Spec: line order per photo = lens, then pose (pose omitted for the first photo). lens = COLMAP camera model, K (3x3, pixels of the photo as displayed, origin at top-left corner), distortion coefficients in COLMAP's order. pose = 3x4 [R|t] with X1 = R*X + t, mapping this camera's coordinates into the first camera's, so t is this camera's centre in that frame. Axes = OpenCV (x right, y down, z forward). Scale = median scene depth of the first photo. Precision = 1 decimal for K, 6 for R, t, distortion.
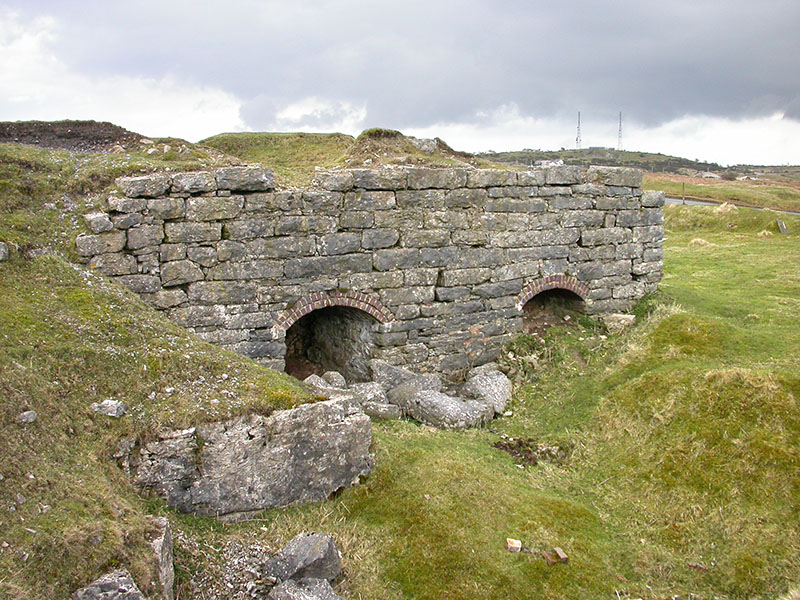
lens RADIAL K [[899.8, 0, 399.8], [0, 899.8, 295.6], [0, 0, 1]] dist [-0.171043, 0.000000]
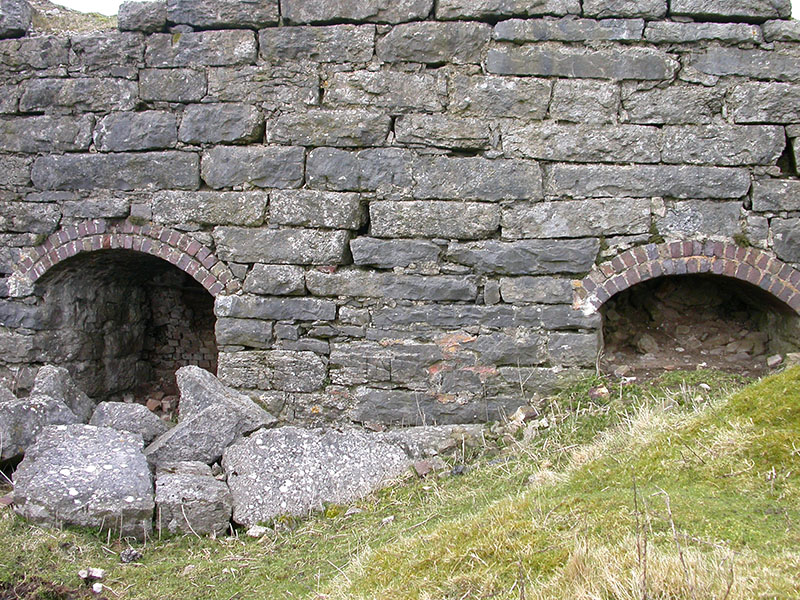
lens RADIAL K [[899.8, 0, 402.0], [0, 899.8, 296.3], [0, 0, 1]] dist [-0.171043, 0.000000]
pose [[0.746555, 0.060425, -0.662574, 0.370075], [-0.119978, 0.991768, -0.044739, 0.039421], [0.654417, 0.112894, 0.747659, 0.683836]]
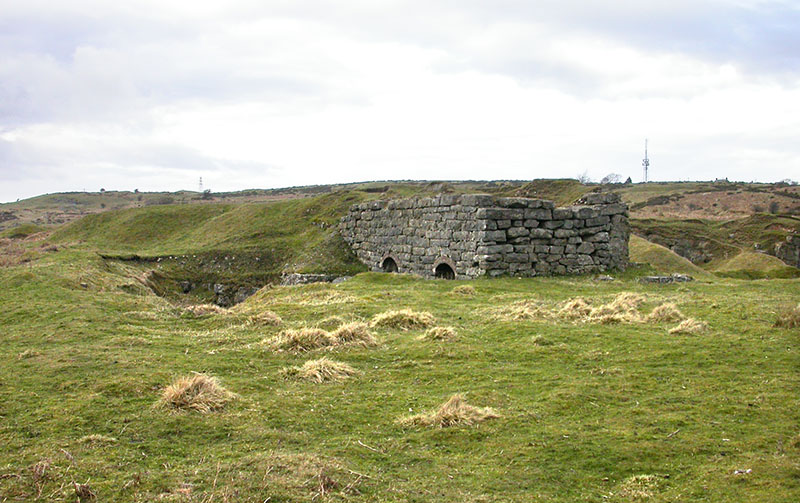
lens RADIAL K [[934.0, 0, 399.3], [0, 934.0, 254.6], [0, 0, 1]] dist [0.006755, 0.000000]
pose [[-0.149553, 0.036748, -0.988071, 2.251103], [-0.129863, 0.989922, 0.056473, -0.131841], [0.980189, 0.136759, -0.143273, 1.300615]]
